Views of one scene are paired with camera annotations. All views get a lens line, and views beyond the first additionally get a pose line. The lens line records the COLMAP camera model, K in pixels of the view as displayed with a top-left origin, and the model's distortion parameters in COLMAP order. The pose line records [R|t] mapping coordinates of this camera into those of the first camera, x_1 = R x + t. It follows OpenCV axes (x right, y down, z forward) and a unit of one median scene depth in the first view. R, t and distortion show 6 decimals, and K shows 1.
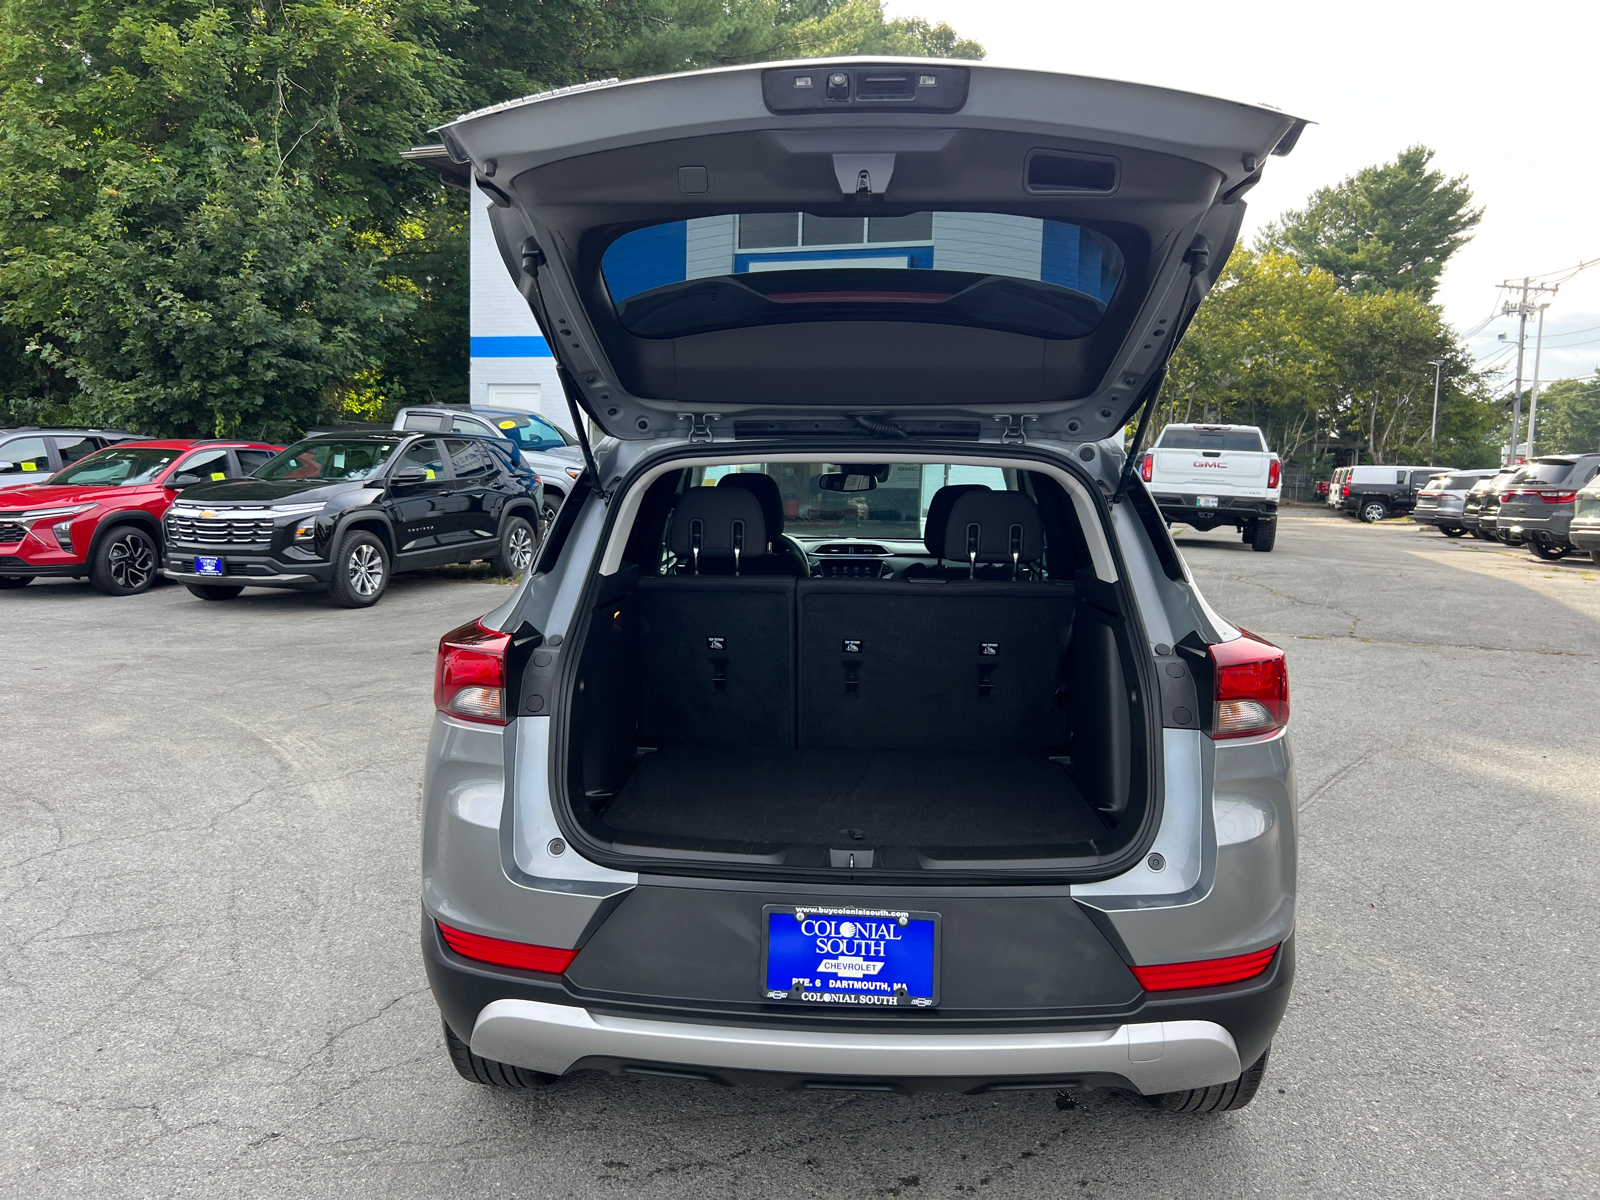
lens RADIAL K [[1200.8, 0, 786.3], [0, 1200.8, 590.1], [0, 0, 1]] dist [0.046324, -0.052471]
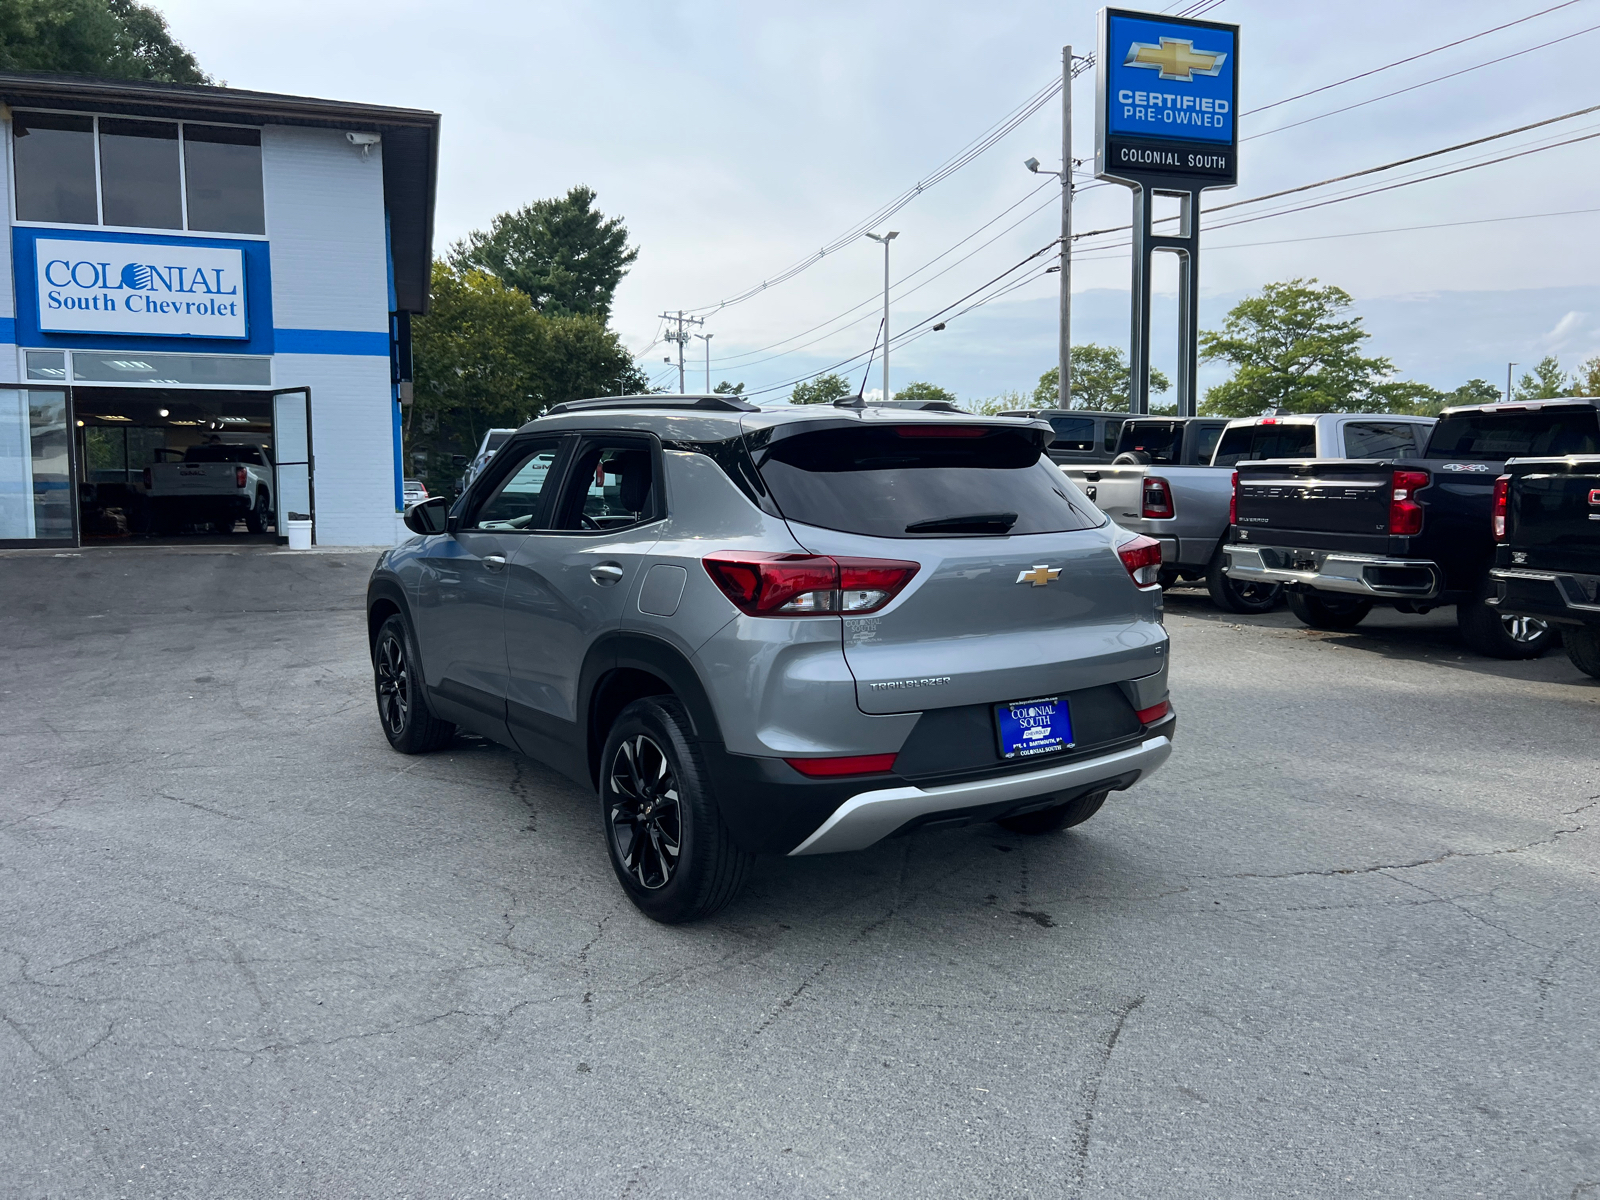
lens RADIAL K [[1200.8, 0, 785.8], [0, 1200.8, 587.3], [0, 0, 1]] dist [0.046324, -0.052471]
pose [[0.798747, -0.073190, 0.597199, -0.145144], [0.078136, 0.996786, 0.017655, 0.006004], [-0.596572, 0.032561, 0.801899, -0.018226]]
